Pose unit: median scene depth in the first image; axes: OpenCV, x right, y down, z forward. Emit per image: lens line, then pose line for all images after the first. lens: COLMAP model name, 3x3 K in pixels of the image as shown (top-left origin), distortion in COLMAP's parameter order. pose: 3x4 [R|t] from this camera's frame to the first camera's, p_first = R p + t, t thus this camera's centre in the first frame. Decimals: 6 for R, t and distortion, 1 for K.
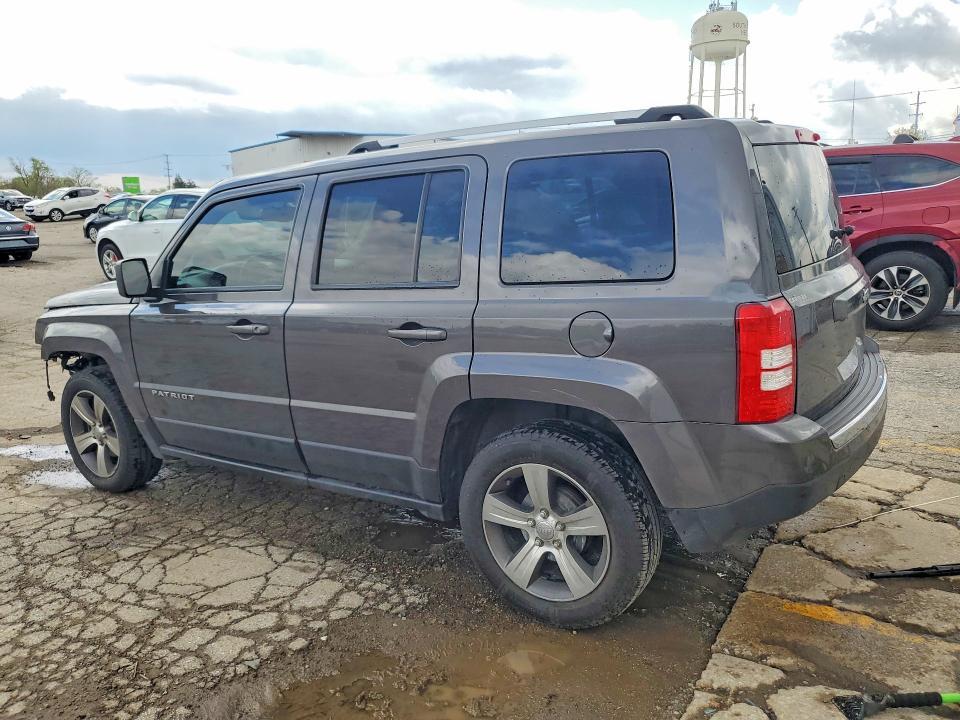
lens RADIAL K [[748.1, 0, 475.2], [0, 748.1, 363.0], [0, 0, 1]] dist [0.008372, 0.014375]
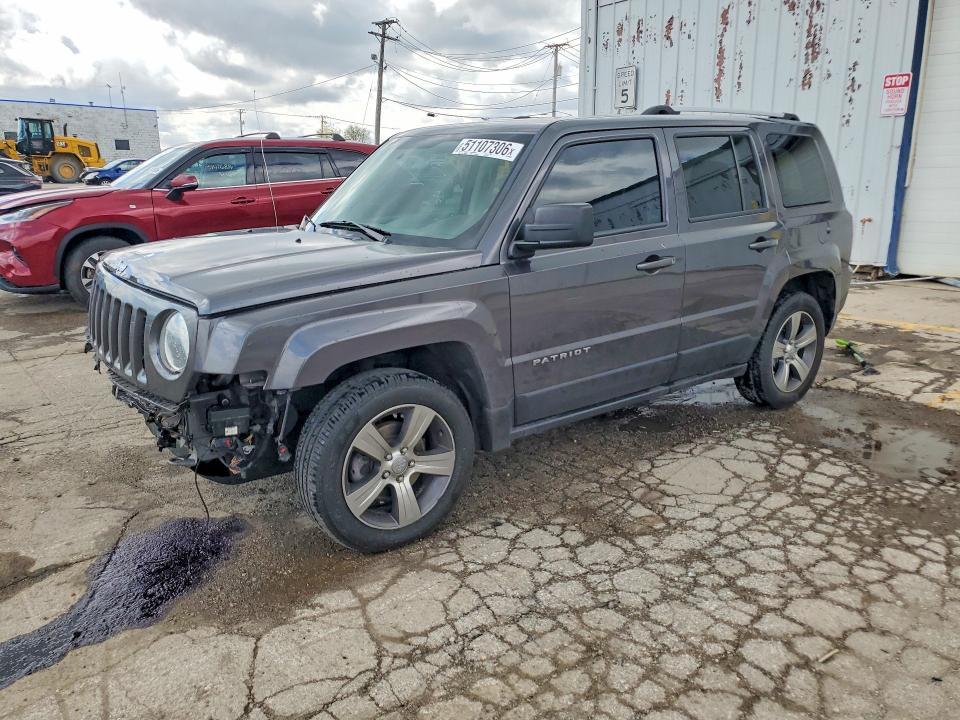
lens RADIAL K [[748.1, 0, 481.0], [0, 748.1, 364.5], [0, 0, 1]] dist [0.008372, 0.014375]
pose [[0.312370, -0.195653, 0.929594, -1.559137], [0.188287, 0.971898, 0.141287, -0.114169], [-0.931114, 0.130897, 0.340430, 0.960887]]
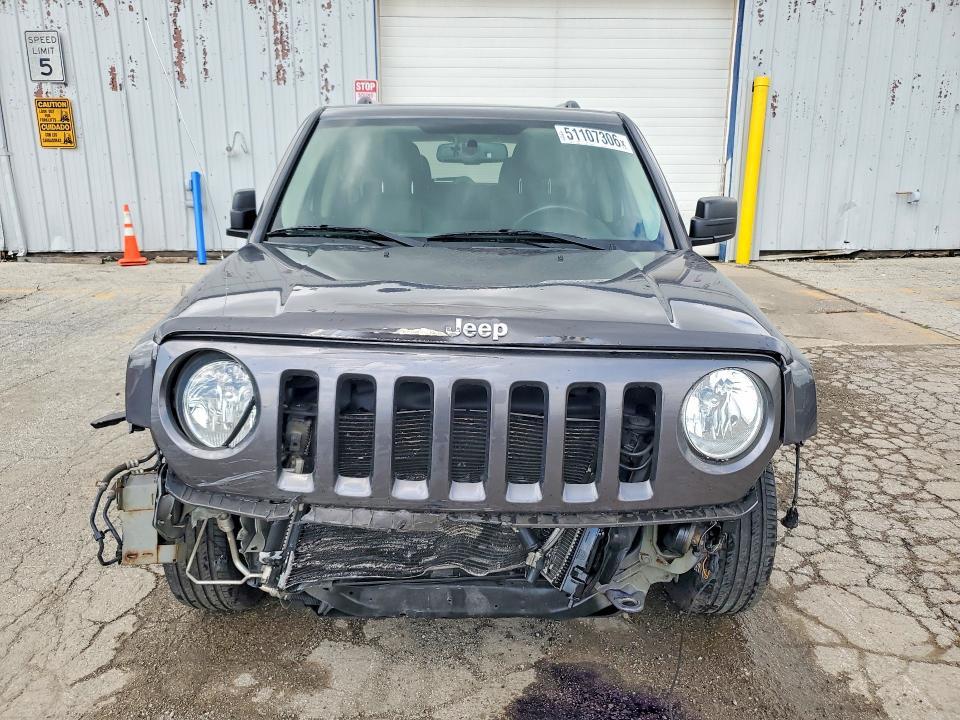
lens RADIAL K [[748.1, 0, 474.2], [0, 748.1, 356.0], [0, 0, 1]] dist [0.008372, 0.014375]
pose [[-0.567983, -0.167077, 0.805903, -1.208715], [0.182606, 0.929193, 0.321333, -0.353914], [-0.802527, 0.329674, -0.497257, 2.021823]]
